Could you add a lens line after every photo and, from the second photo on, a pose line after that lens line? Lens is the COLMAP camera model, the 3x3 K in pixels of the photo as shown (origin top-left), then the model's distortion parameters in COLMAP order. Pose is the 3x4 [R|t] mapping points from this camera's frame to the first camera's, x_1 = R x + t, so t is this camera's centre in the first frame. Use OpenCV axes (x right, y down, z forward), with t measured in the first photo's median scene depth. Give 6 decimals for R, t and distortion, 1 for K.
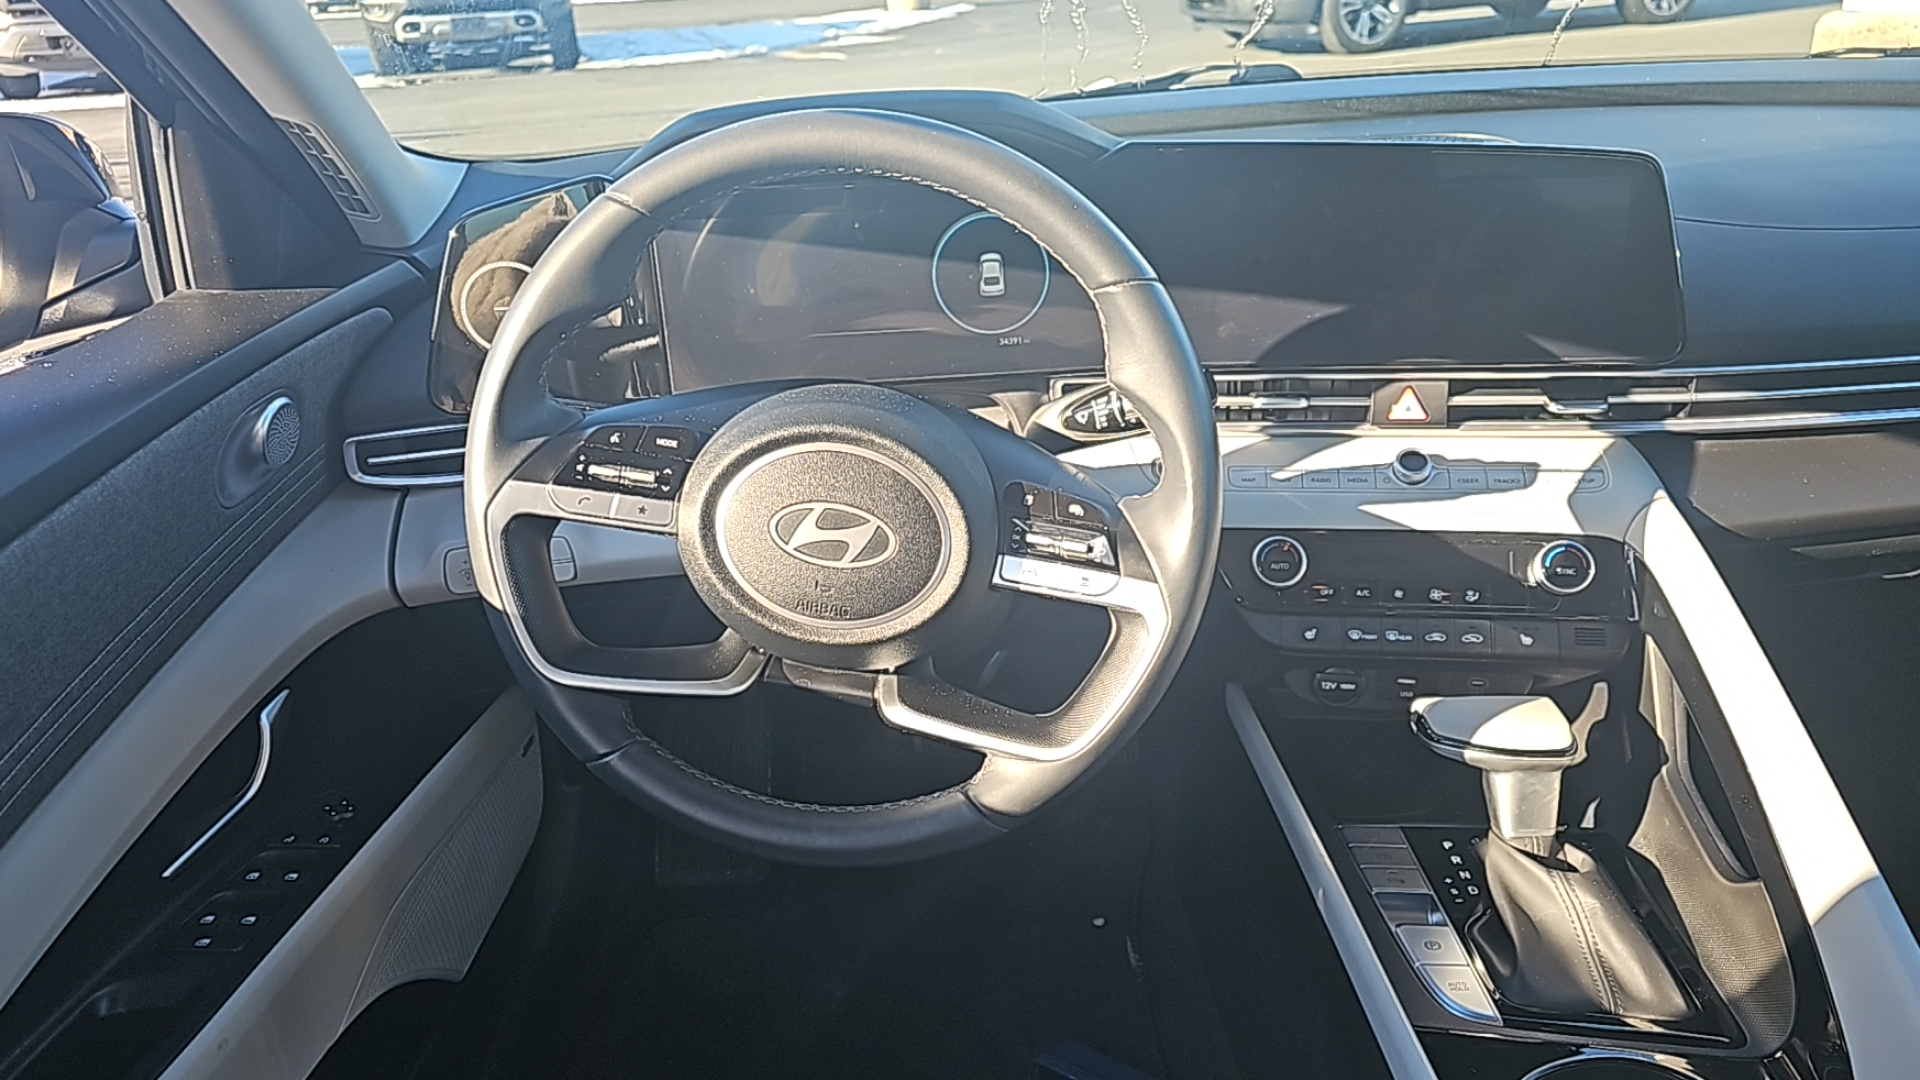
lens RADIAL K [[1372.3, 0, 945.0], [0, 1372.3, 565.7], [0, 0, 1]] dist [0.070176, -0.061169]
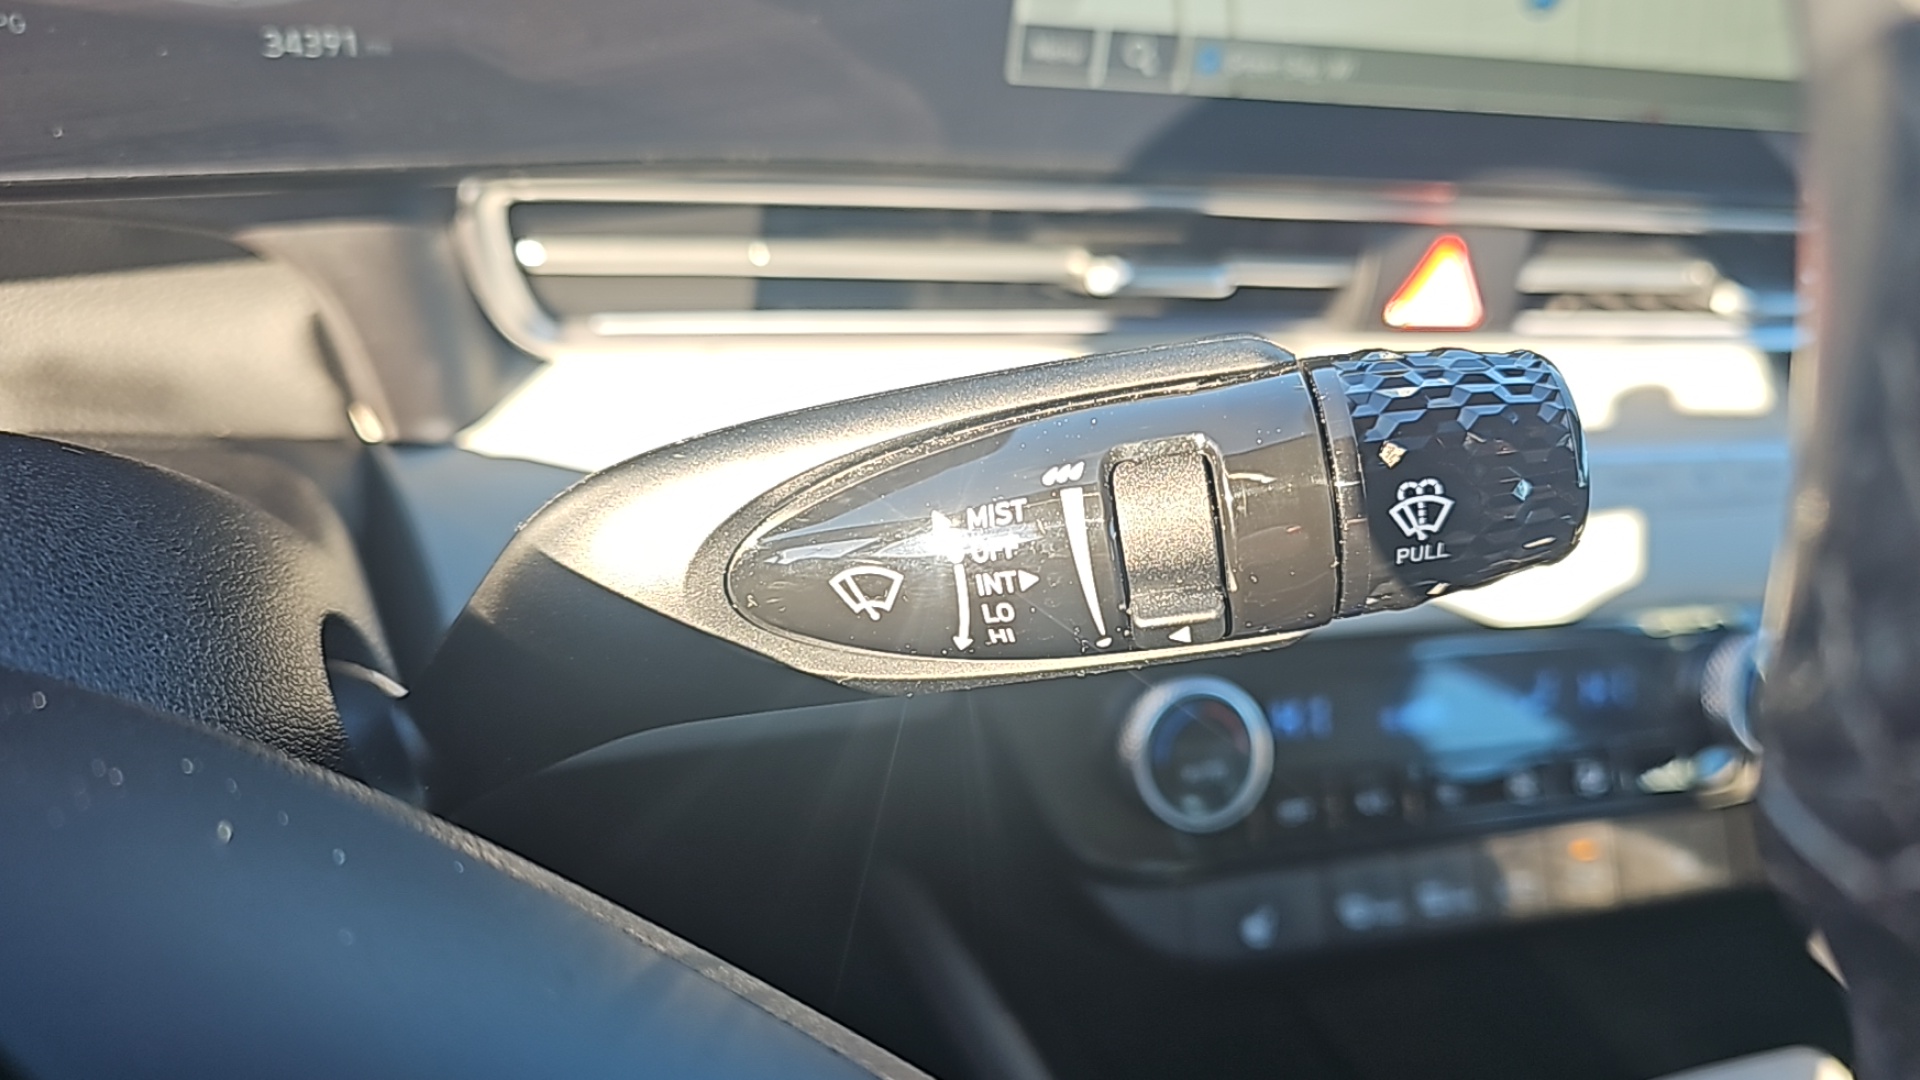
lens RADIAL K [[1494.6, 0, 963.4], [0, 1494.6, 536.9], [0, 0, 1]] dist [-0.039187, 0.000474]
pose [[0.879463, -0.089522, 0.467473, 0.019979], [-0.003036, 0.981078, 0.193588, -0.143117], [-0.475958, -0.171673, 0.862550, 0.779018]]
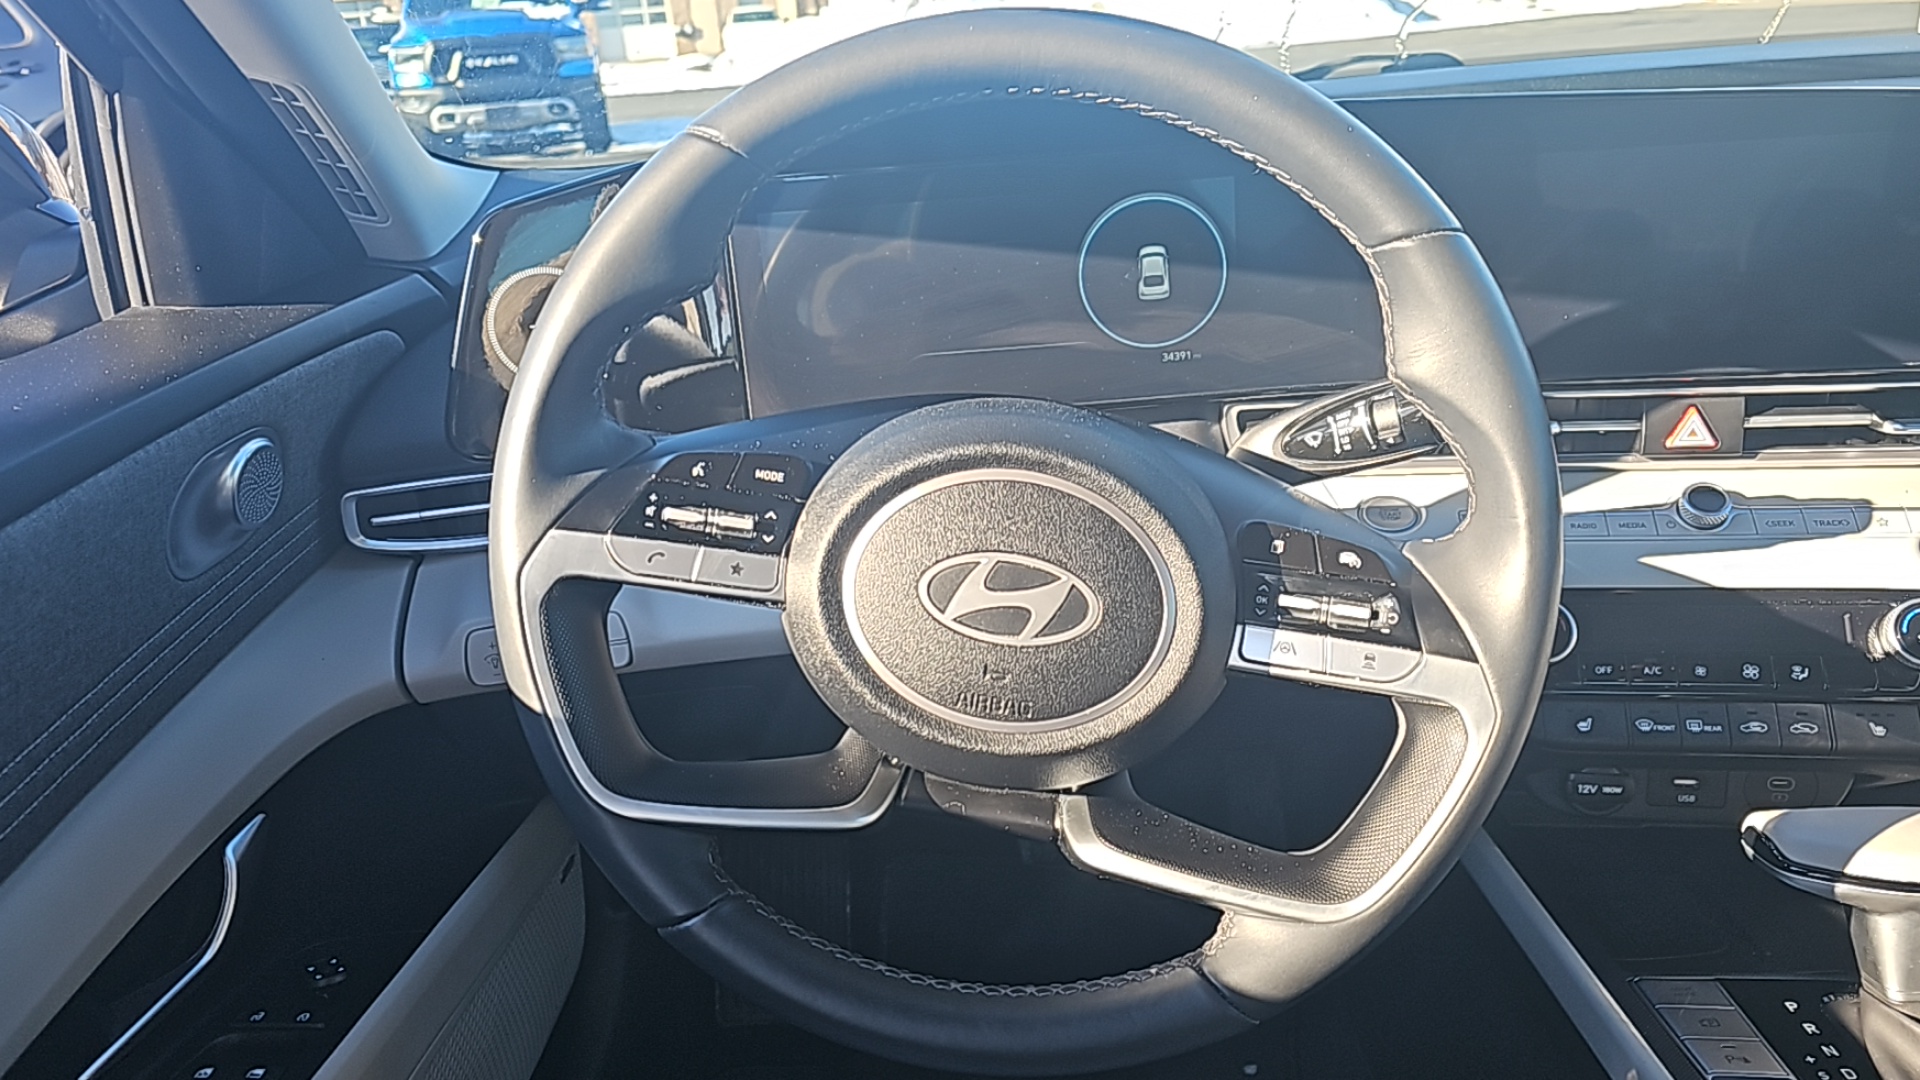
lens RADIAL K [[1372.3, 0, 956.4], [0, 1372.3, 567.5], [0, 0, 1]] dist [0.070176, -0.061169]
pose [[0.999814, -0.014642, -0.012559, -0.080250], [0.013935, 0.998410, -0.054623, -0.000492], [0.013339, 0.054438, 0.998428, 0.239864]]
